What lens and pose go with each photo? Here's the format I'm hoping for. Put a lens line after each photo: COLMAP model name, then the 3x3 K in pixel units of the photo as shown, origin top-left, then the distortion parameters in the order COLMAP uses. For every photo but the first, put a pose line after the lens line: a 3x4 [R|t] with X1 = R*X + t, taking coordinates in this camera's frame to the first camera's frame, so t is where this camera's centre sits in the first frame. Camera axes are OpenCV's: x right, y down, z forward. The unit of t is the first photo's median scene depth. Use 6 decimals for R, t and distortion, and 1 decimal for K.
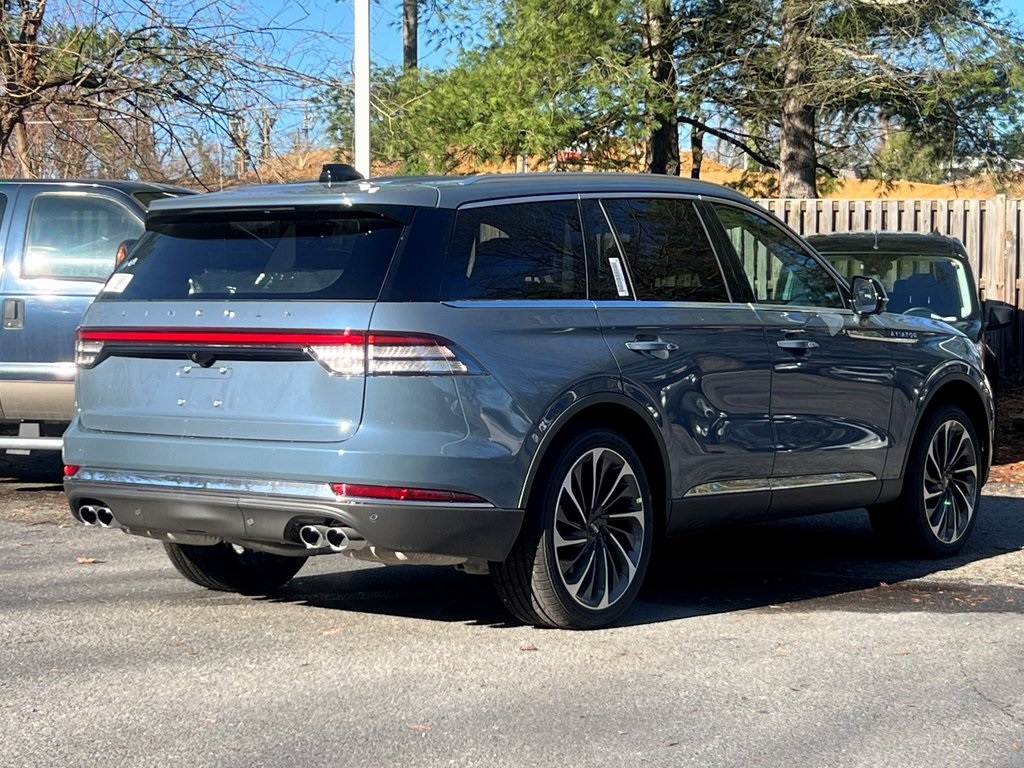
lens RADIAL K [[2411.3, 0, 512.0], [0, 2411.3, 384.0], [0, 0, 1]] dist [-0.040514, -0.261500]
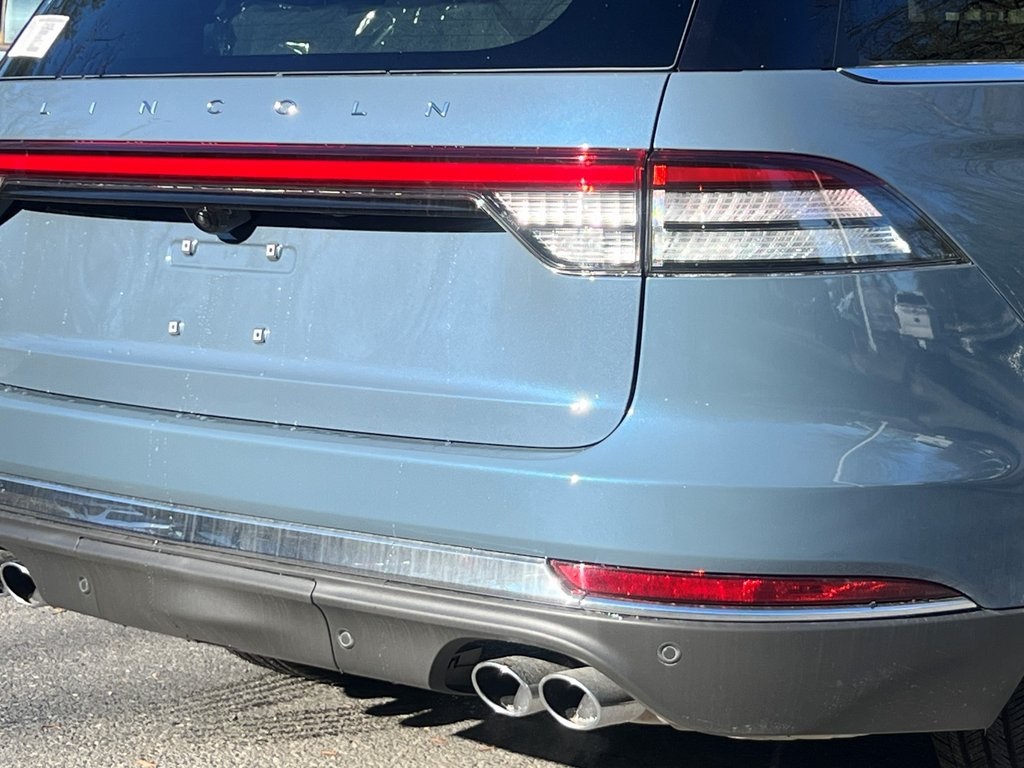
lens RADIAL K [[2286.8, 0, 512.0], [0, 2286.8, 384.0], [0, 0, 1]] dist [0.324895, -0.002646]
pose [[0.998331, -0.003424, -0.057653, -0.060062], [0.008536, 0.996026, 0.088650, -0.017731], [0.057120, -0.088994, 0.994393, 0.637227]]
